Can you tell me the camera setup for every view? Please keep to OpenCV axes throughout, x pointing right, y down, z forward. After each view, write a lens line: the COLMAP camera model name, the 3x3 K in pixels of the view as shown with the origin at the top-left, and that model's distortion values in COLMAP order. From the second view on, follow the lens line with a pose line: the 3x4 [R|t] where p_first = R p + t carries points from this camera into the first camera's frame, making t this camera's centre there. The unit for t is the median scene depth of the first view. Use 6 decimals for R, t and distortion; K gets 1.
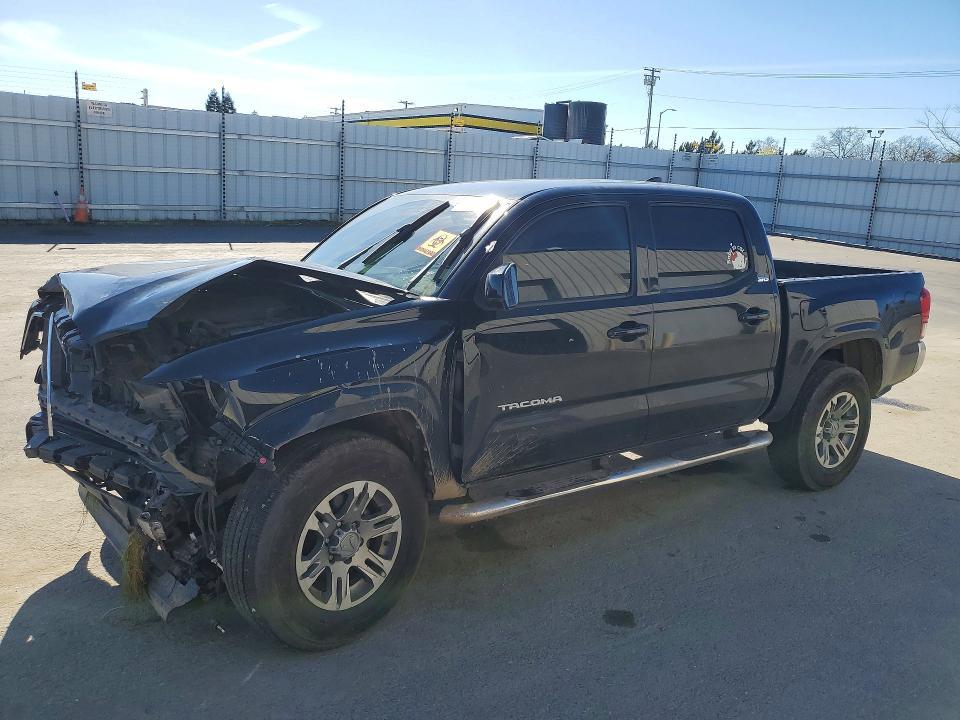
lens RADIAL K [[746.3, 0, 480.0], [0, 746.3, 360.0], [0, 0, 1]] dist [0.001319, 0.001848]
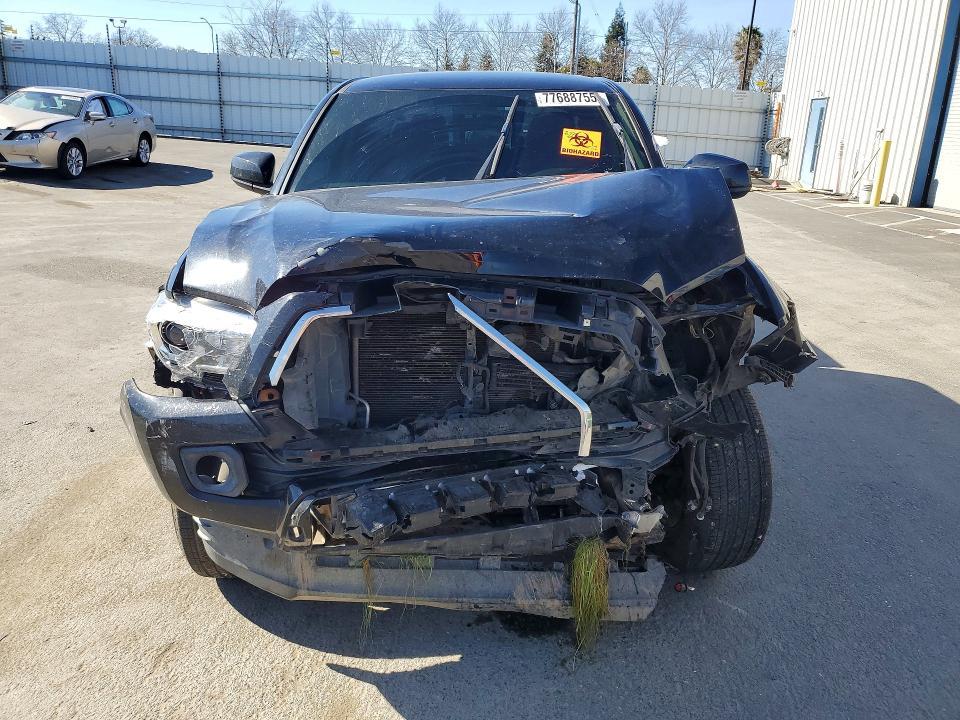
lens RADIAL K [[746.3, 0, 480.0], [0, 746.3, 360.0], [0, 0, 1]] dist [0.001319, 0.001848]
pose [[0.600307, -0.279811, 0.749225, -0.129284], [0.179203, 0.960041, 0.214959, -0.017967], [-0.779435, 0.005222, 0.626462, 0.072300]]
